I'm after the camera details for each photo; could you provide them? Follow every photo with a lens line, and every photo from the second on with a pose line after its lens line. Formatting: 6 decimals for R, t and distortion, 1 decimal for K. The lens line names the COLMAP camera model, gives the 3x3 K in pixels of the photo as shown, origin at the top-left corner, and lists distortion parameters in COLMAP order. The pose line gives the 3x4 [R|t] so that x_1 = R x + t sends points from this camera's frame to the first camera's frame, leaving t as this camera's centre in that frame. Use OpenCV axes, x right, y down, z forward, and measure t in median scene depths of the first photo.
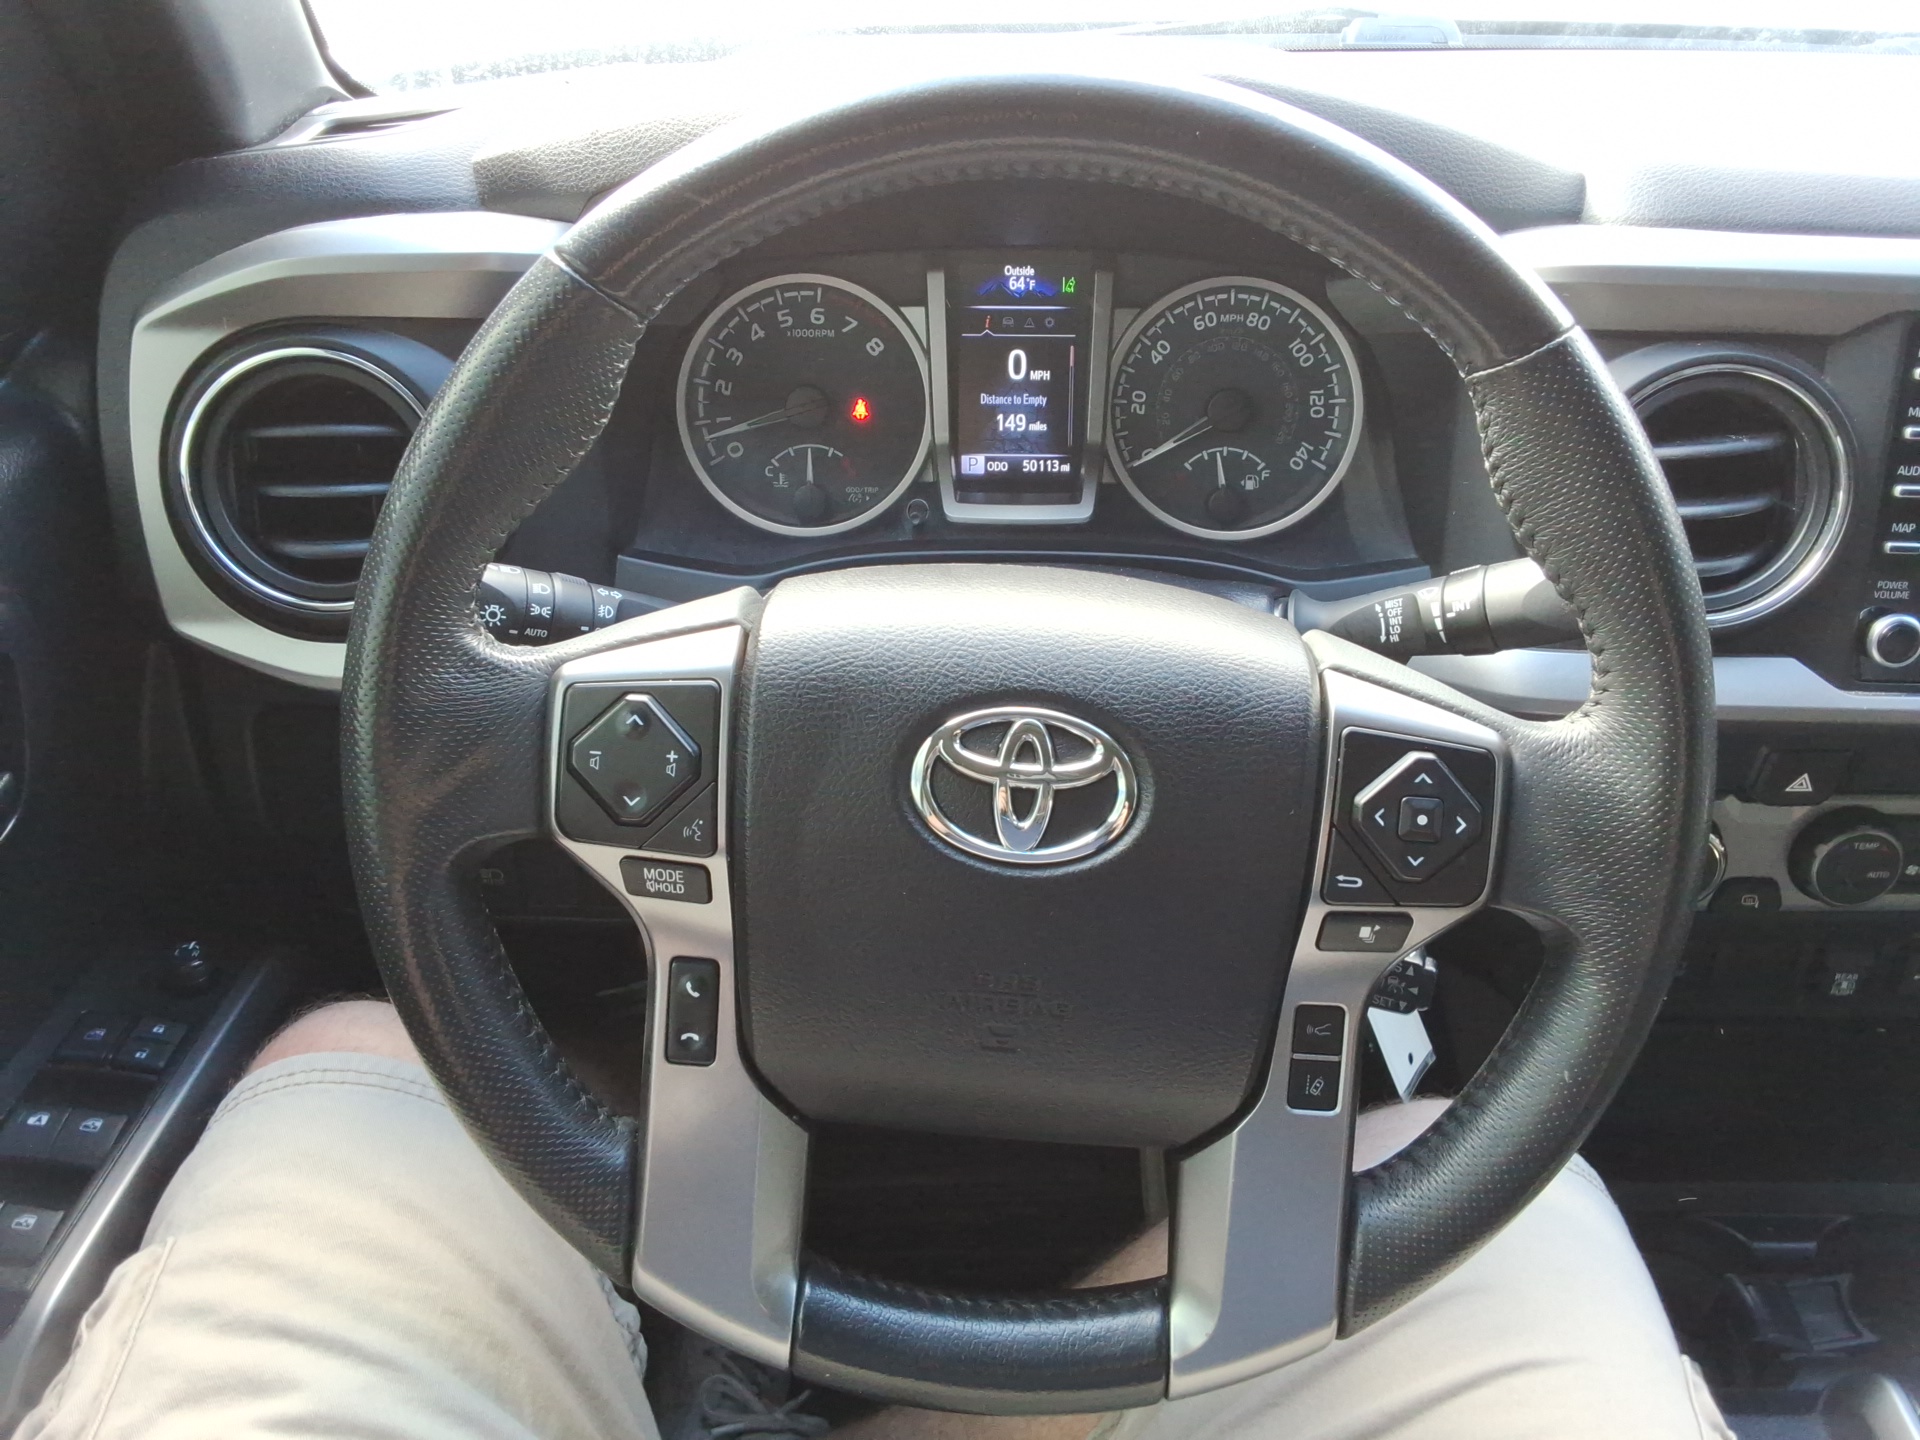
lens RADIAL K [[1620.8, 0, 960.0], [0, 1620.8, 720.0], [0, 0, 1]] dist [0.115691, 0.002100]
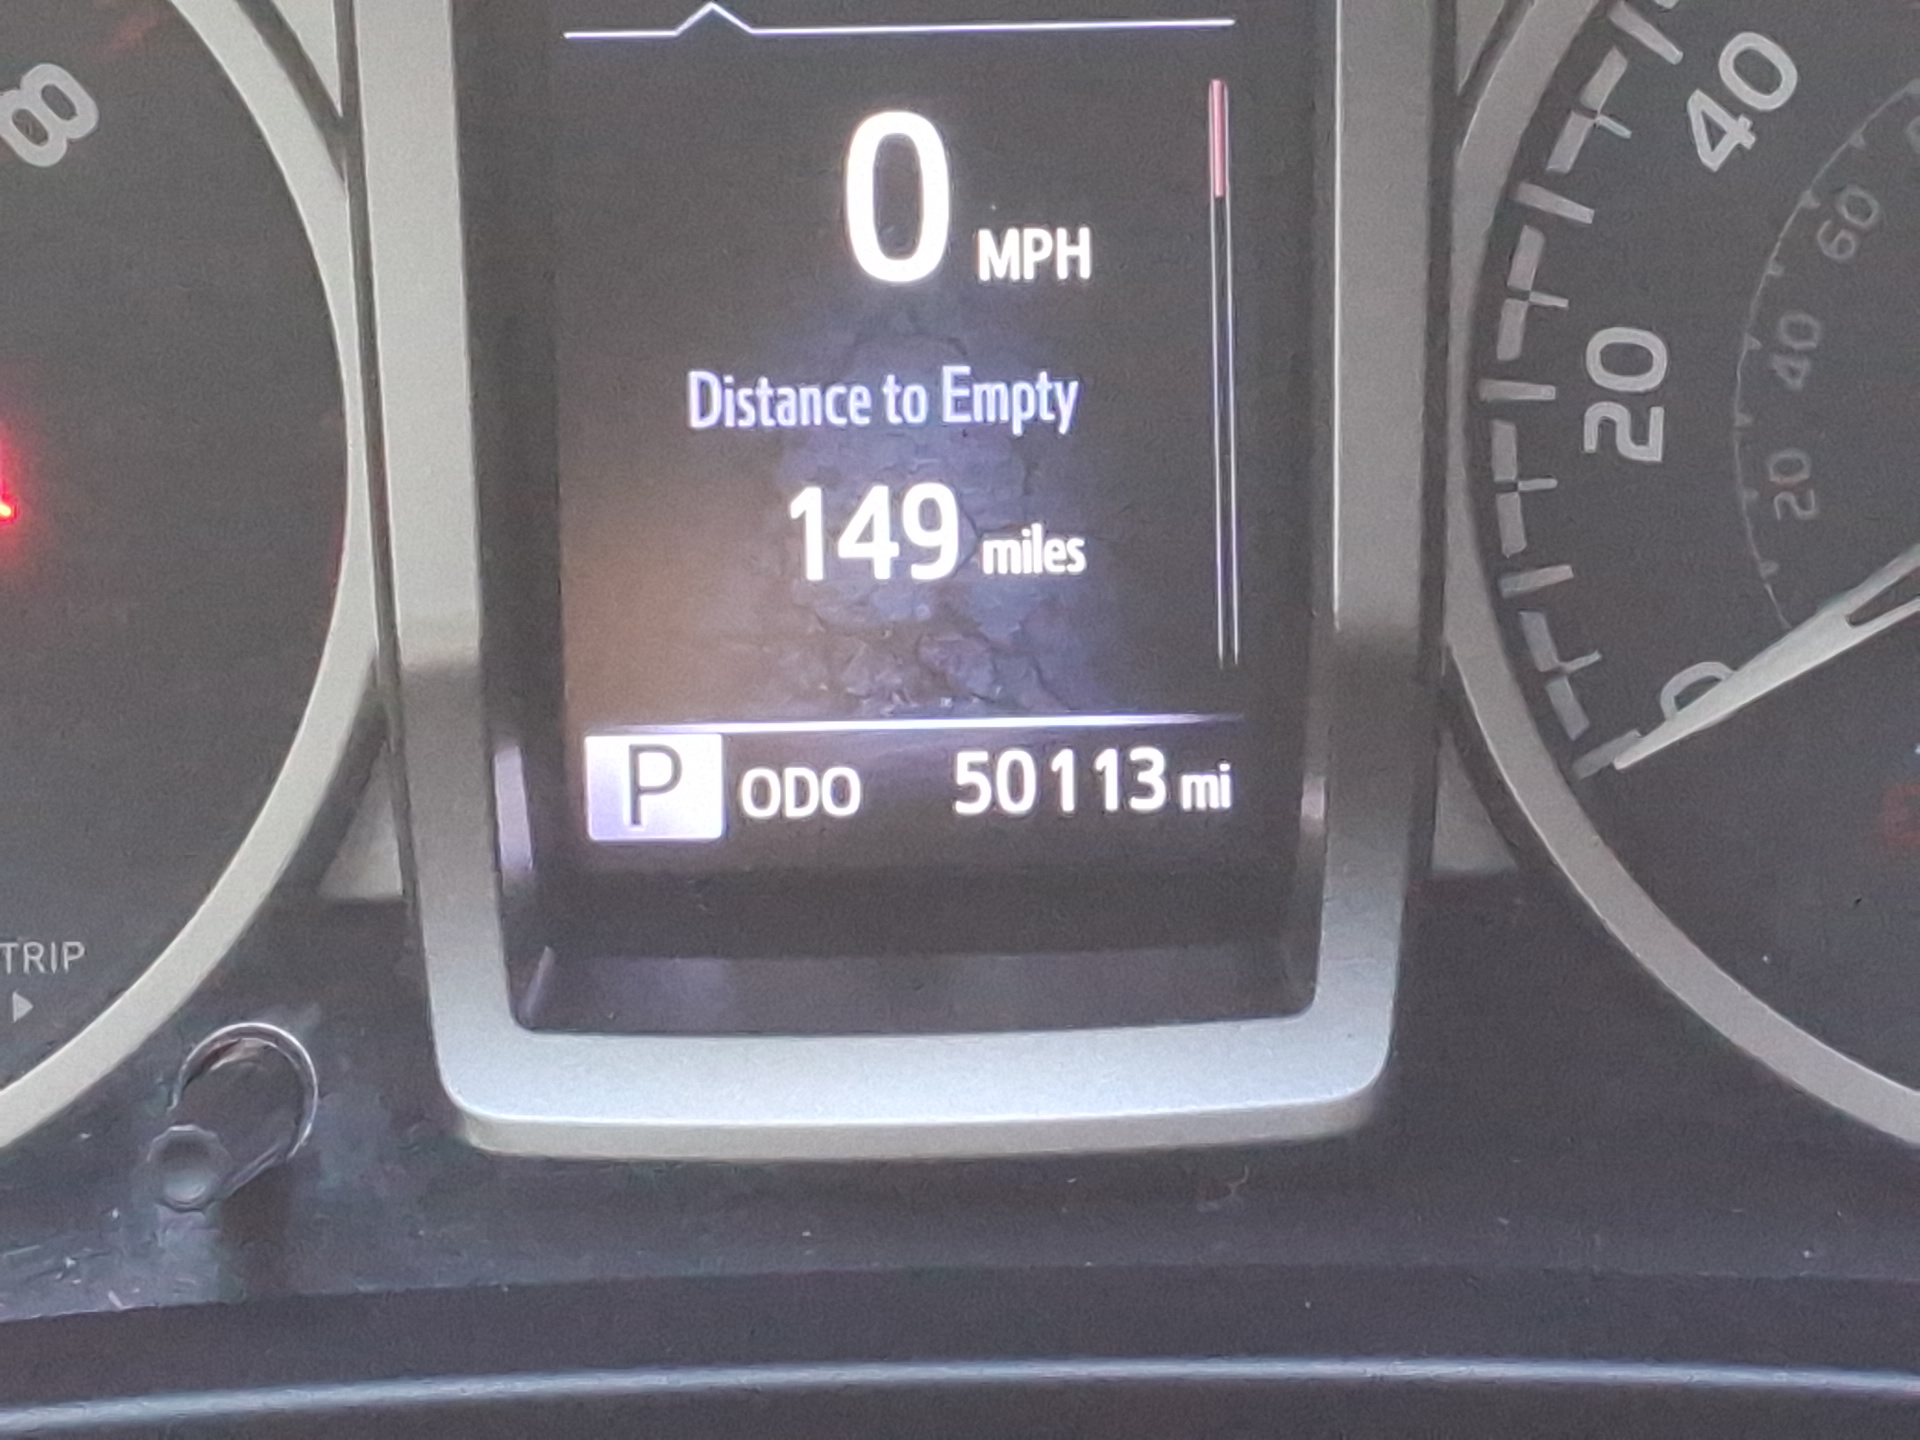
lens RADIAL K [[4810.3, 0, 960.0], [0, 4810.3, 720.0], [0, 0, 1]] dist [0.045685, 0.451703]
pose [[0.999498, -0.031660, 0.000692, 0.039755], [0.031386, 0.987451, -0.154775, -0.087598], [0.004217, 0.154719, 0.987950, 0.518149]]
